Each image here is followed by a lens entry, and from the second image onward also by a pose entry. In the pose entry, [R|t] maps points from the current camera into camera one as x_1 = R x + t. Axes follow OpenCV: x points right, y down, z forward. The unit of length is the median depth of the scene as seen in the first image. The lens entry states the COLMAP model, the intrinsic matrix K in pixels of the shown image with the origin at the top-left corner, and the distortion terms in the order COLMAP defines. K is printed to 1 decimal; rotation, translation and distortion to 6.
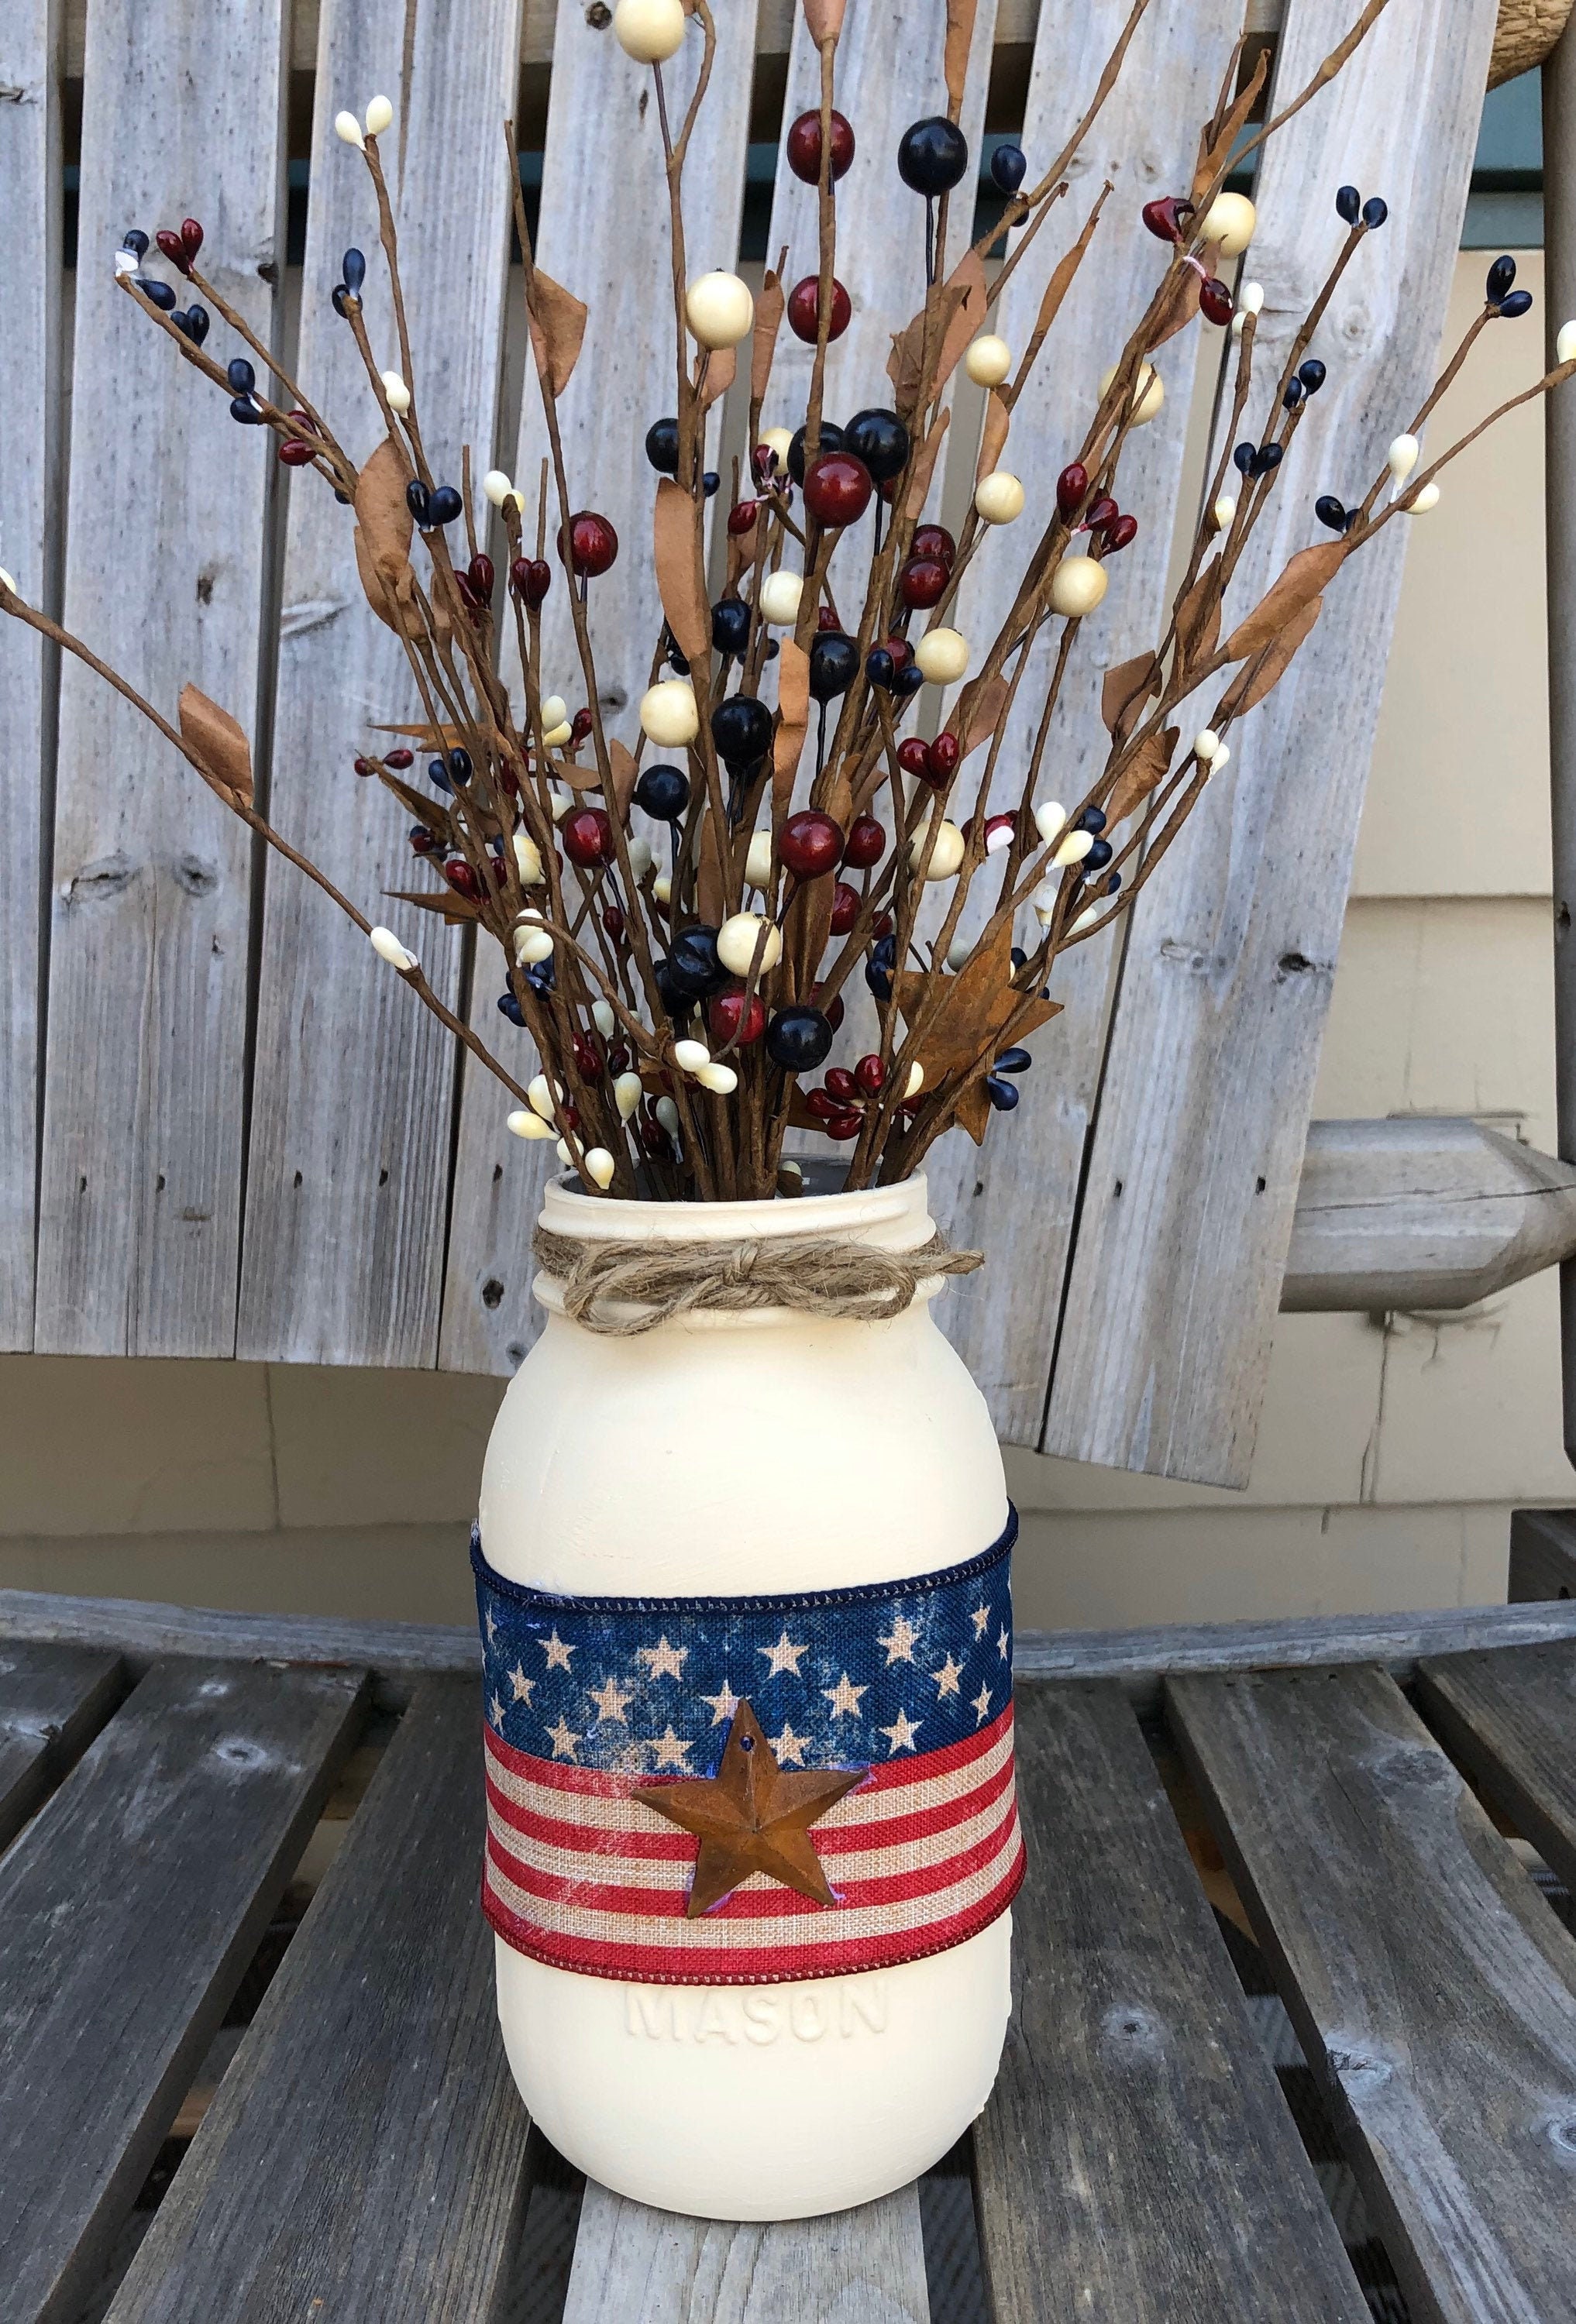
lens RADIAL K [[2178.9, 0, 719.3], [0, 2178.9, 1238.8], [0, 0, 1]] dist [-0.003557, 0.000000]
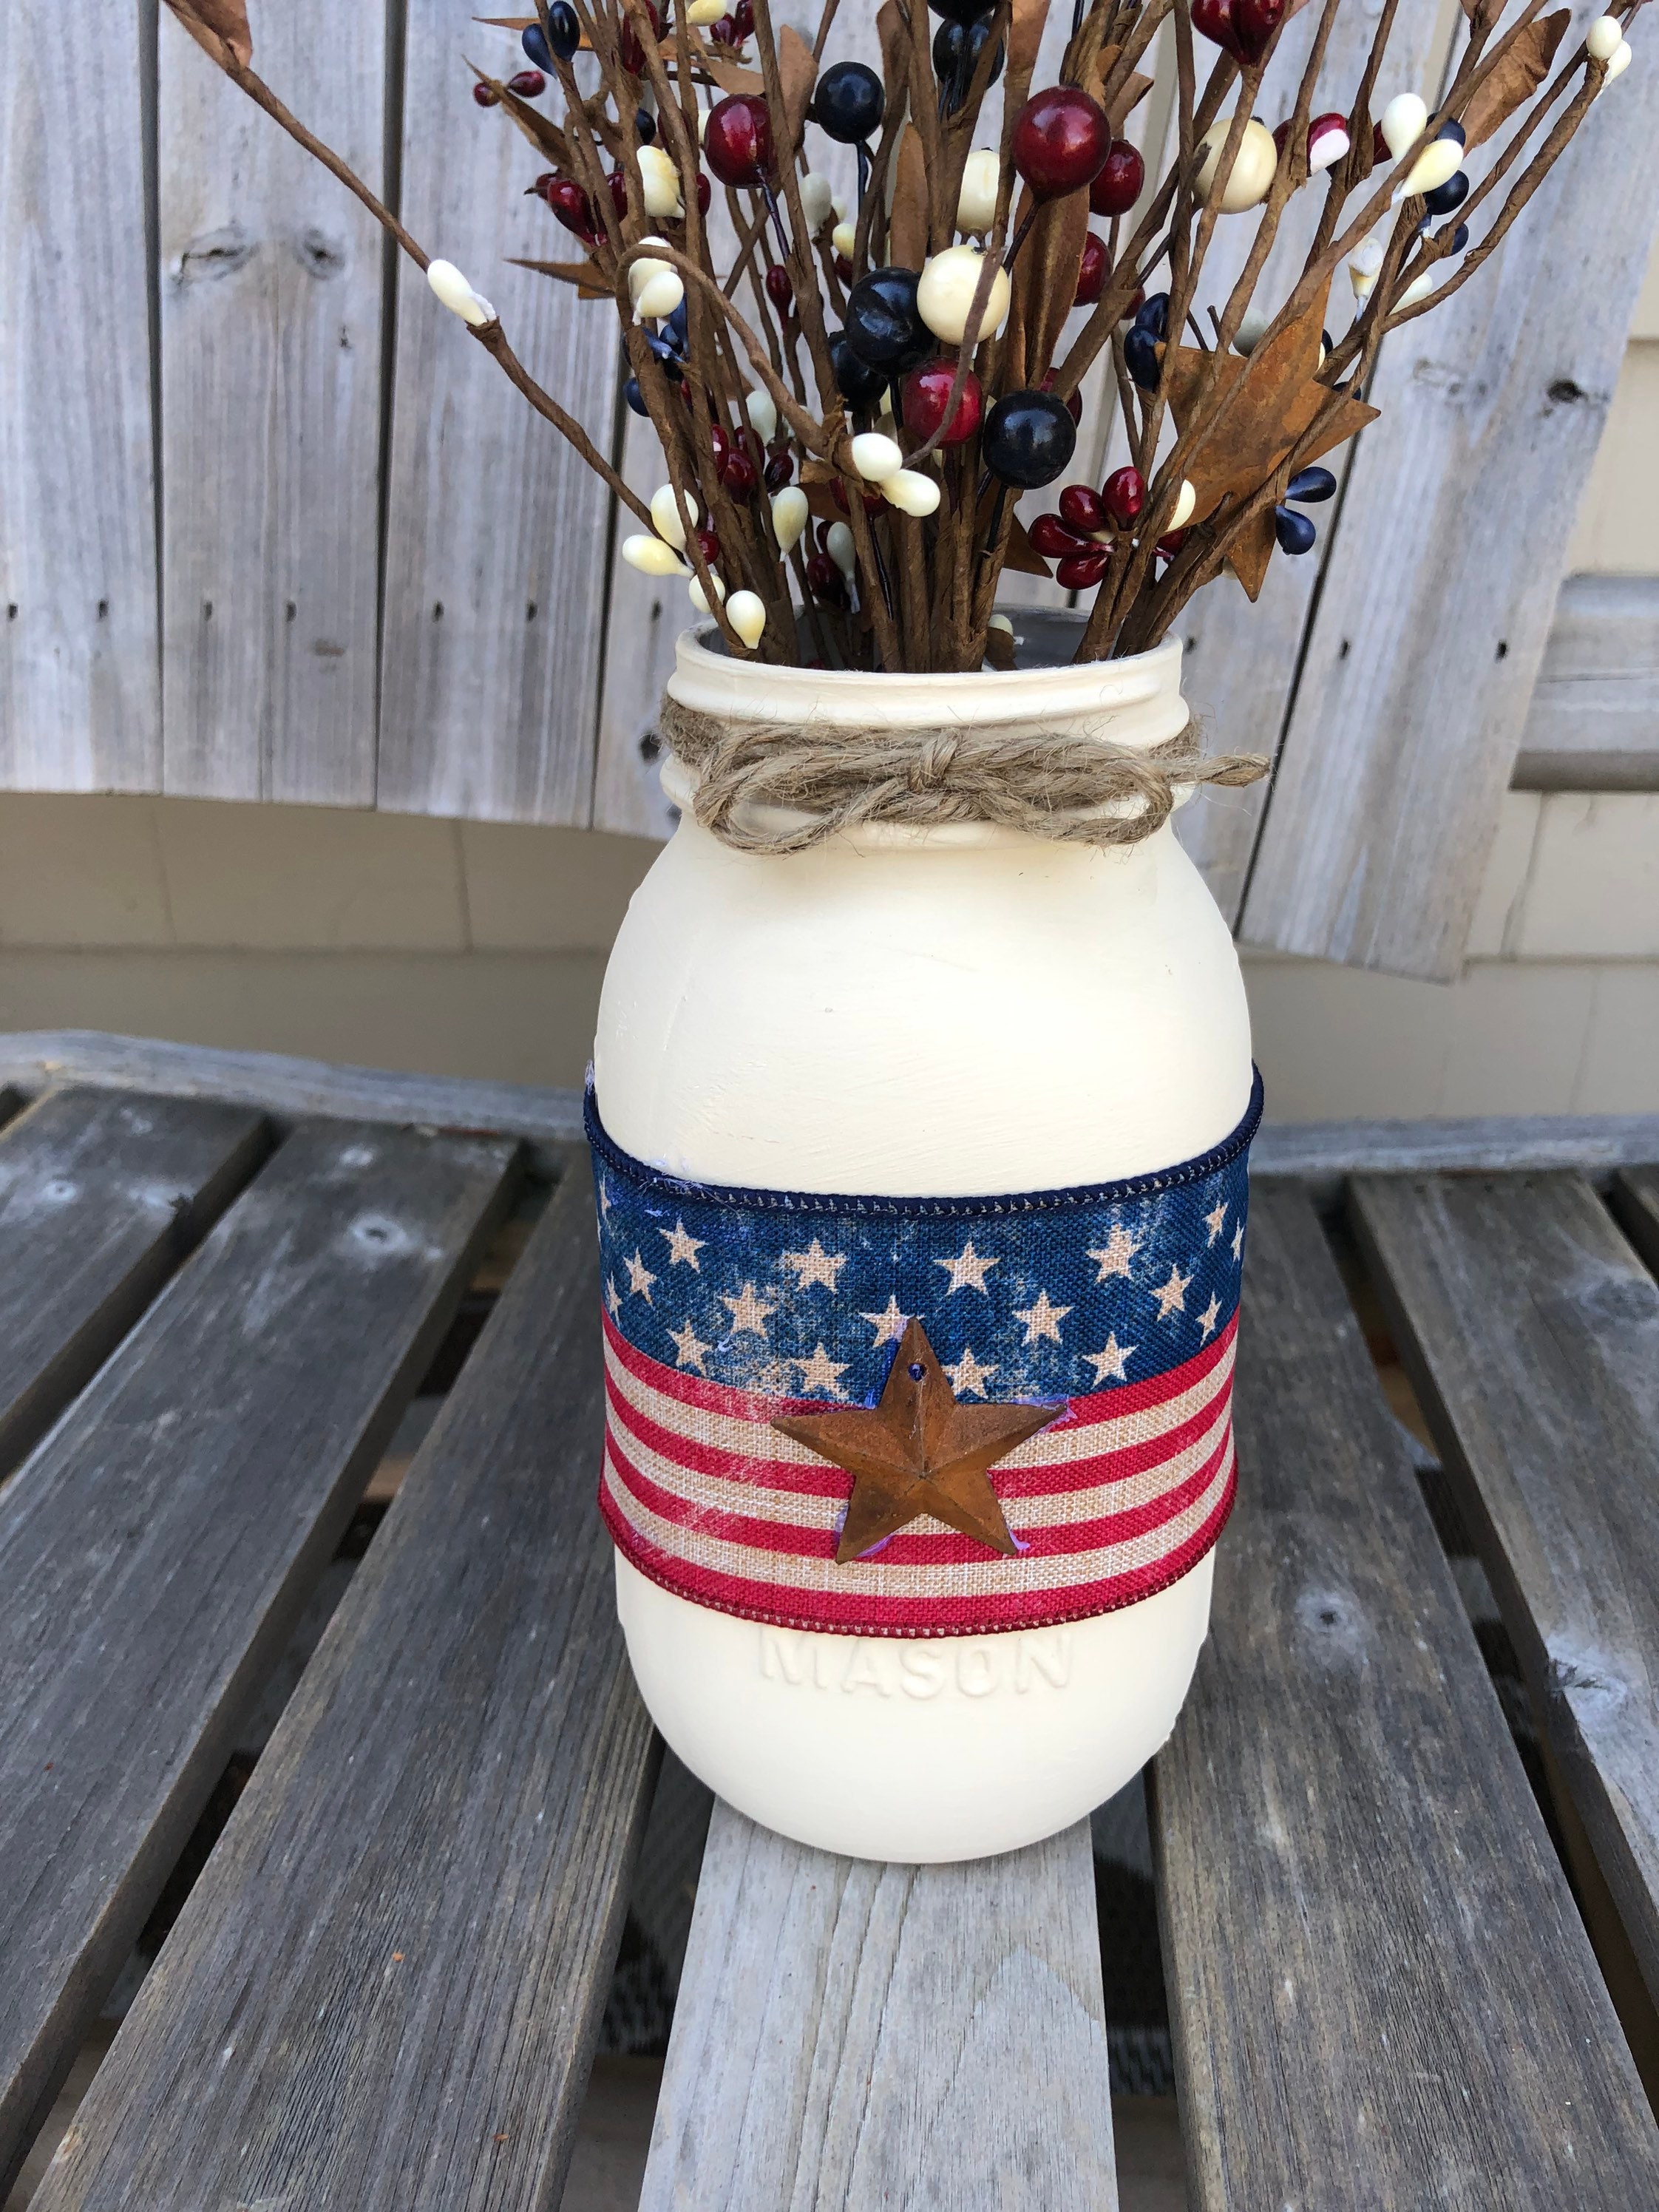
lens RADIAL K [[1861.3, 0, 850.0], [0, 1861.3, 1084.5], [0, 0, 1]] dist [-0.001759, -0.008460]
pose [[0.999282, 0.034137, -0.016406, -0.003710], [-0.029699, 0.975065, 0.219924, -0.017459], [0.023504, -0.219279, 0.975379, 0.328685]]
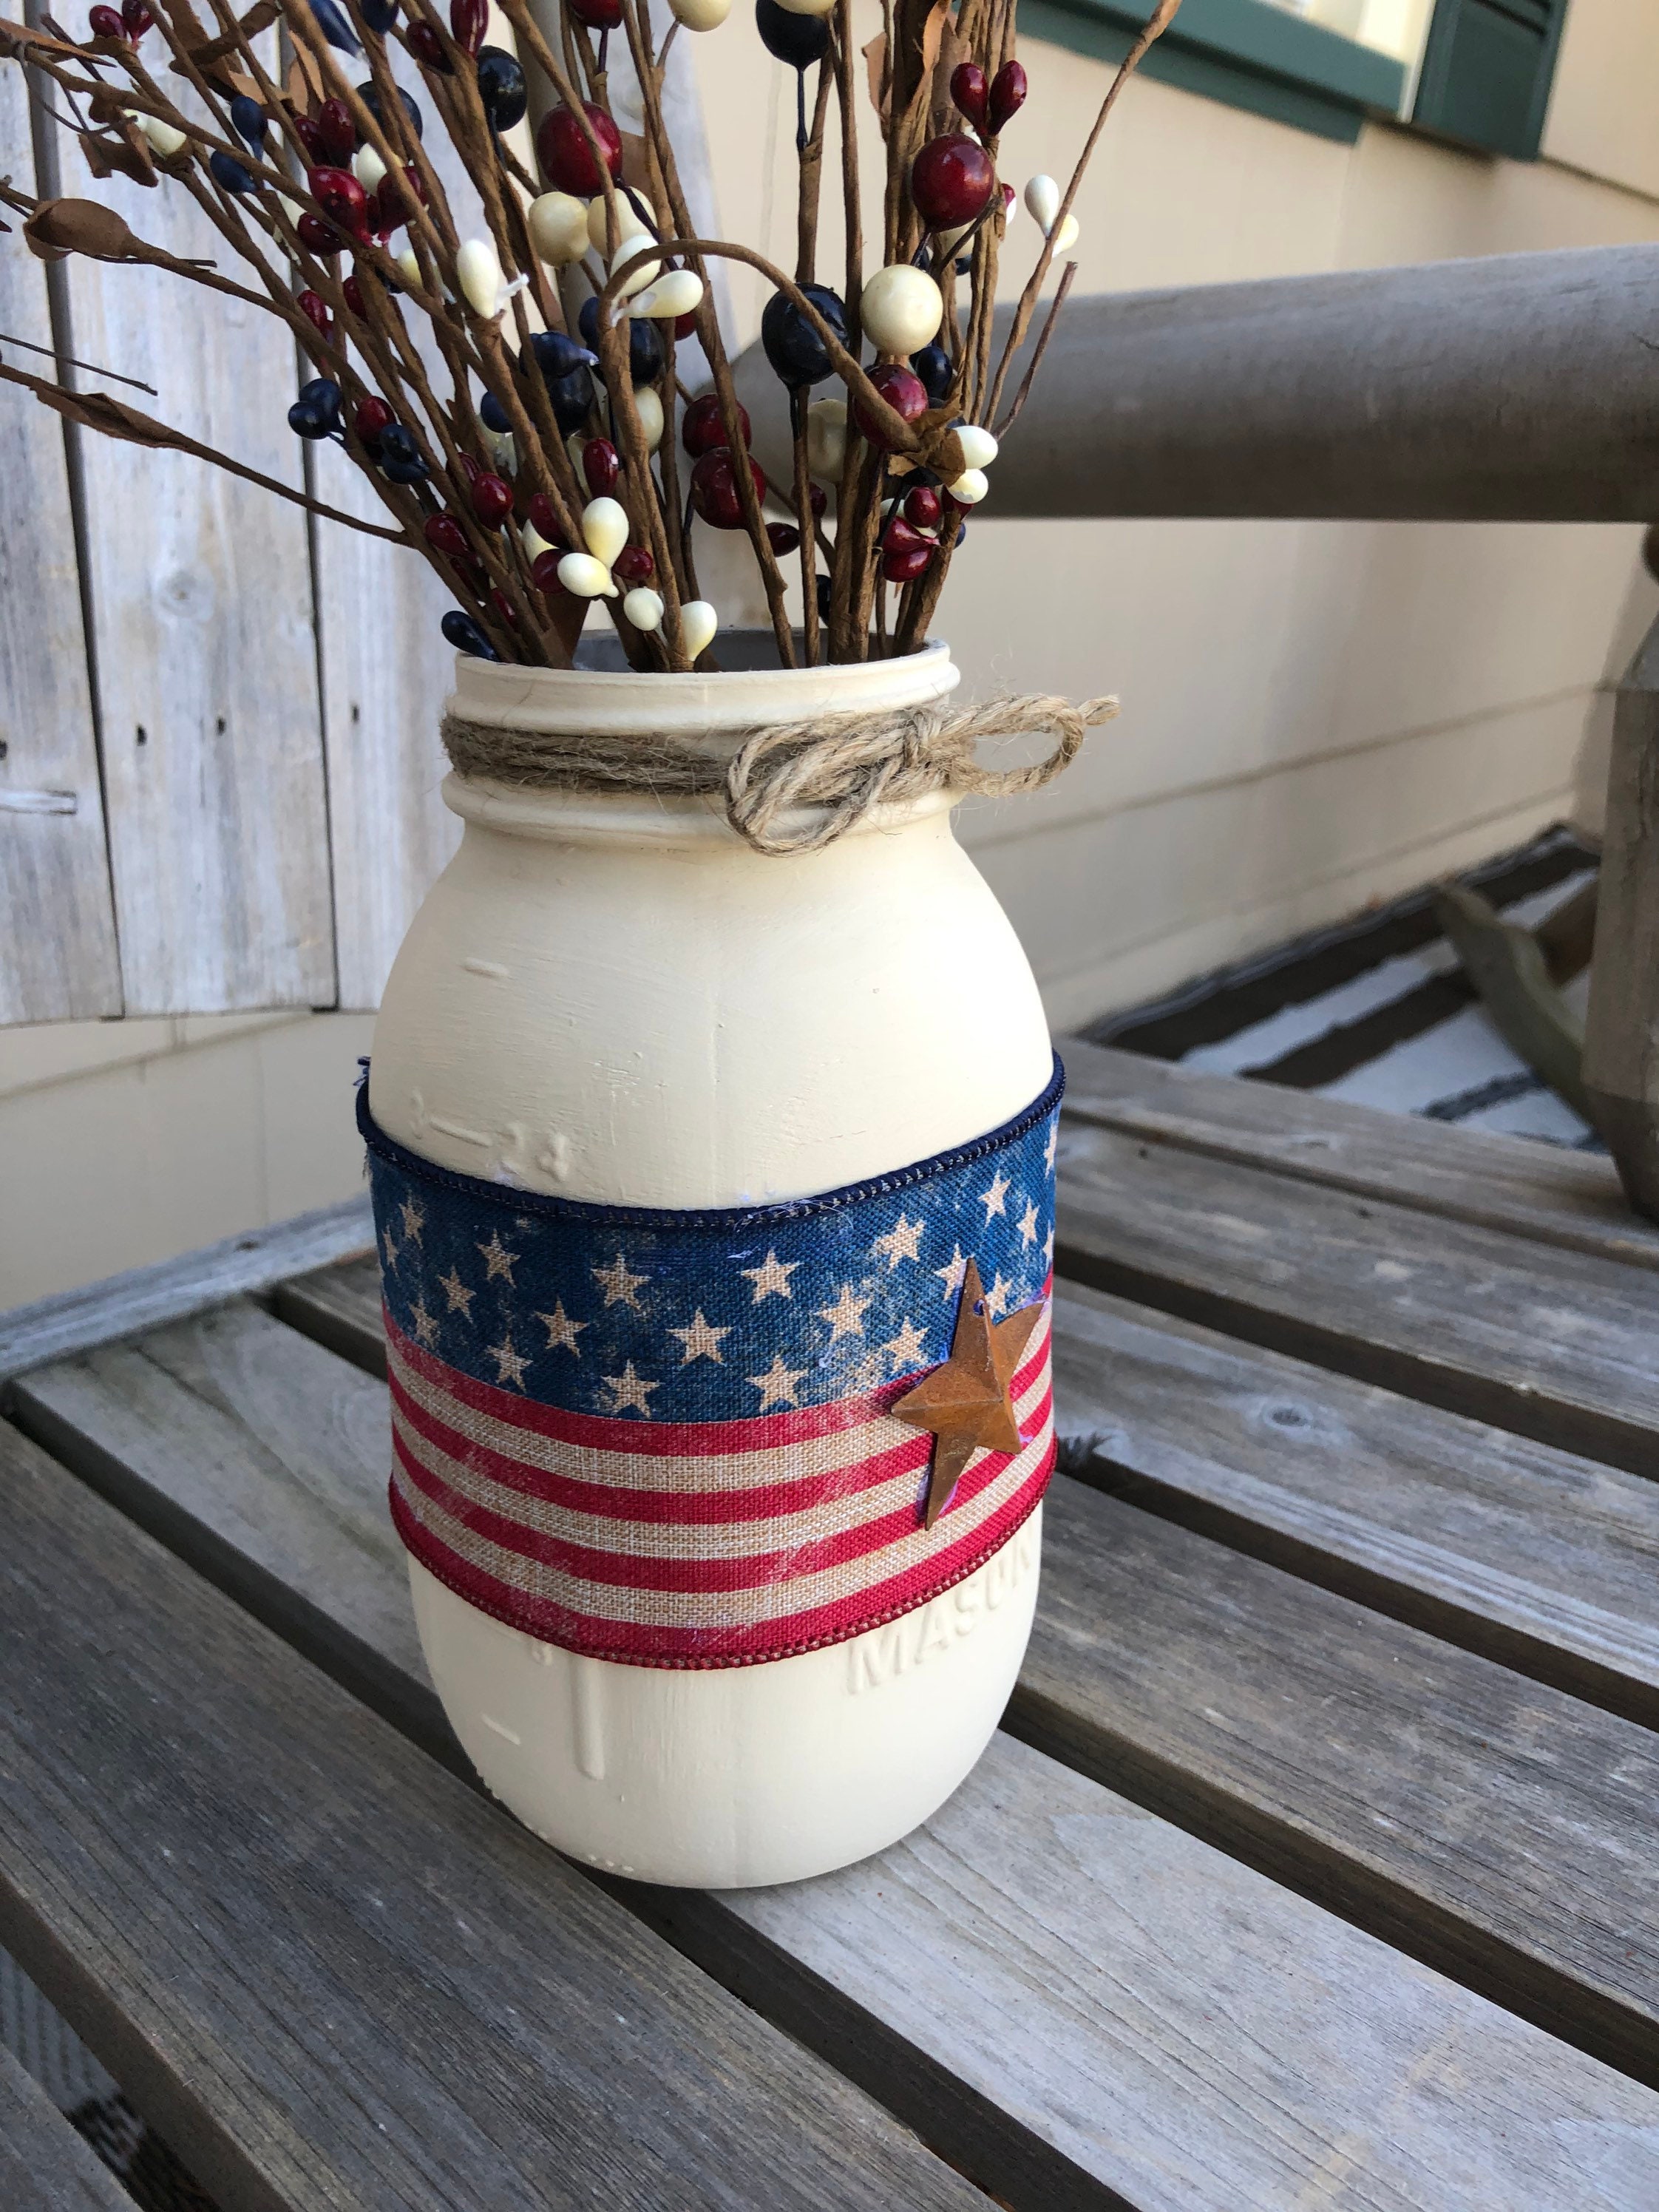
lens RADIAL K [[1861.3, 0, 829.7], [0, 1861.3, 1087.1], [0, 0, 1]] dist [-0.001759, -0.008460]
pose [[0.641965, -0.222284, 0.733806, -0.490763], [0.113170, 0.974042, 0.196050, -0.000844], [-0.758336, -0.042812, 0.650456, 0.525494]]
